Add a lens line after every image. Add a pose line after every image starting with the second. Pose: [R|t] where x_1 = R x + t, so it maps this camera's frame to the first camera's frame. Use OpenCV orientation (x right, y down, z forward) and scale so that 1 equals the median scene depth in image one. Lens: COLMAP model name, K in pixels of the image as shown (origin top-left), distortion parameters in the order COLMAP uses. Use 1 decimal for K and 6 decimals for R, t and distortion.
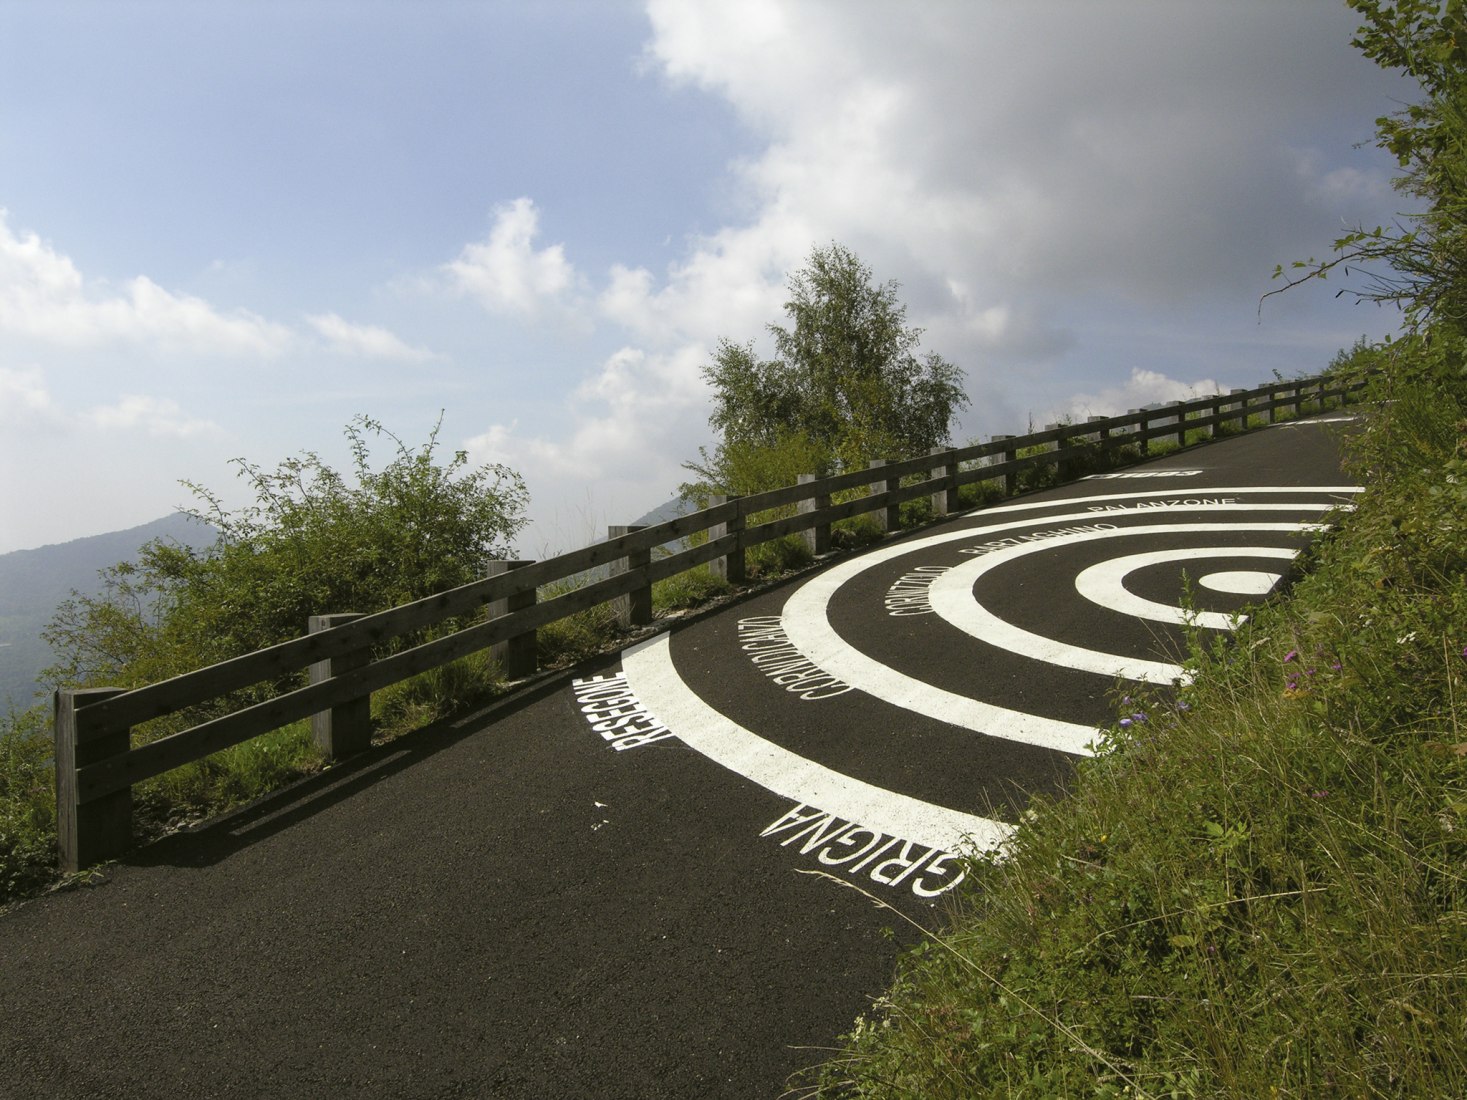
lens RADIAL K [[952.1, 0, 733.5], [0, 952.1, 550.0], [0, 0, 1]] dist [-0.023445, 0.000983]
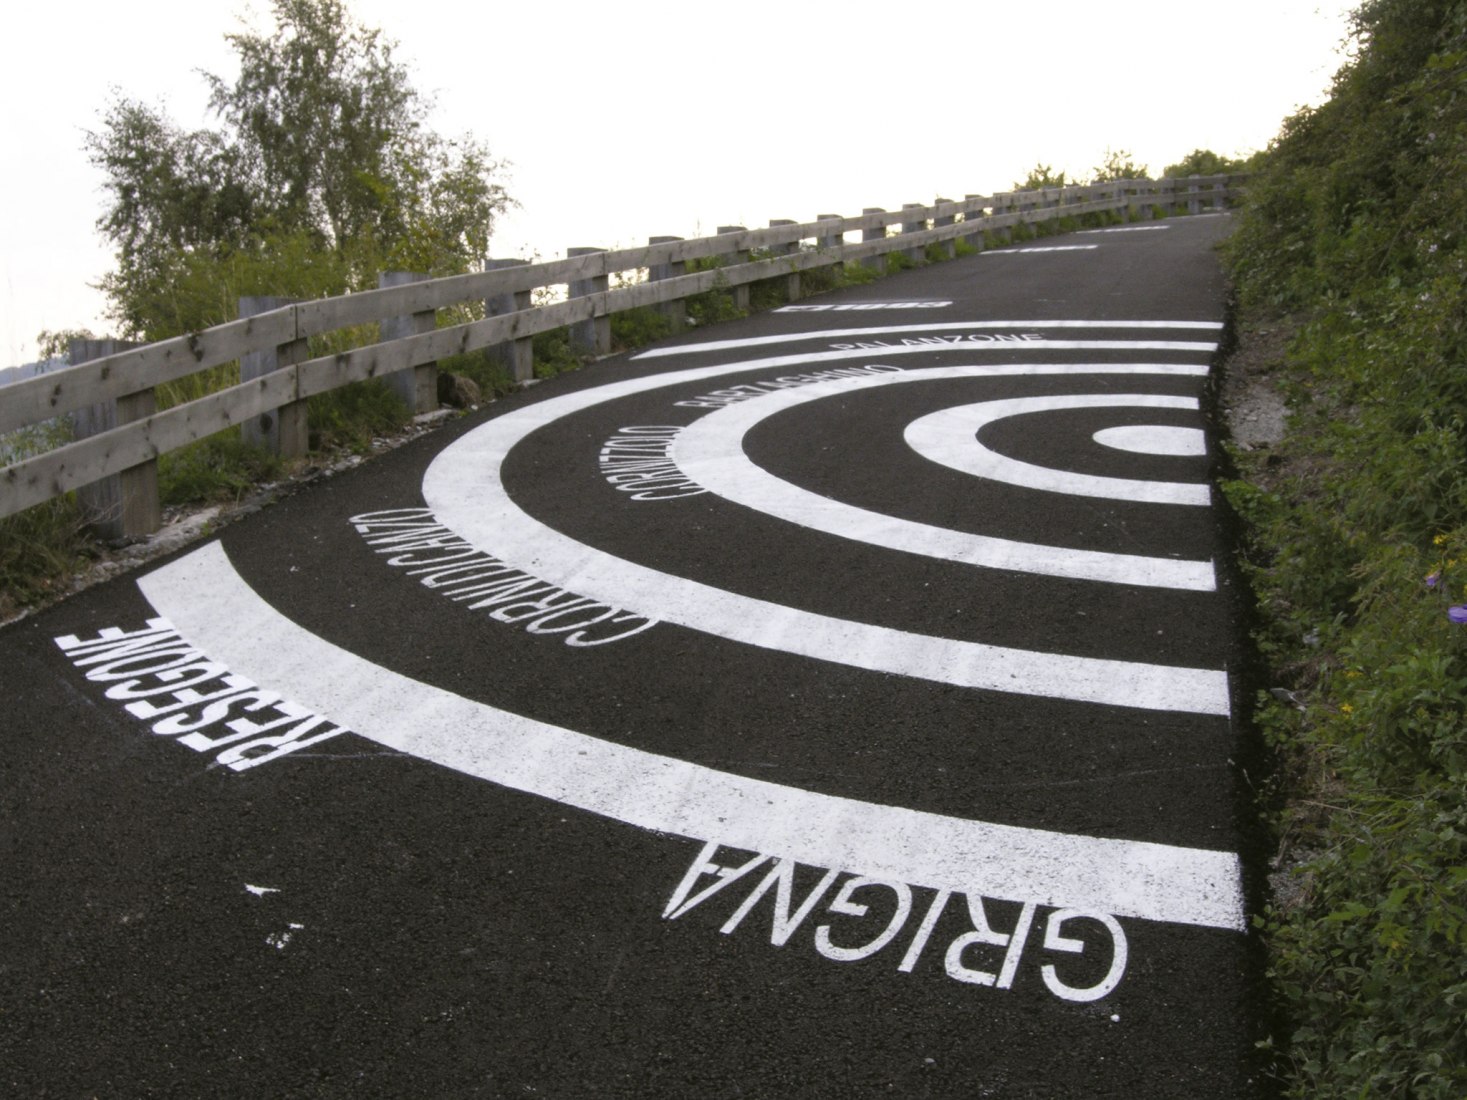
lens RADIAL K [[1495.3, 0, 733.5], [0, 1495.3, 550.0], [0, 0, 1]] dist [-0.064513, 0.023462]
pose [[0.932133, -0.032098, 0.360690, -0.135344], [0.005300, 0.997166, 0.075041, 0.044080], [-0.362077, -0.068037, 0.929662, 0.216153]]
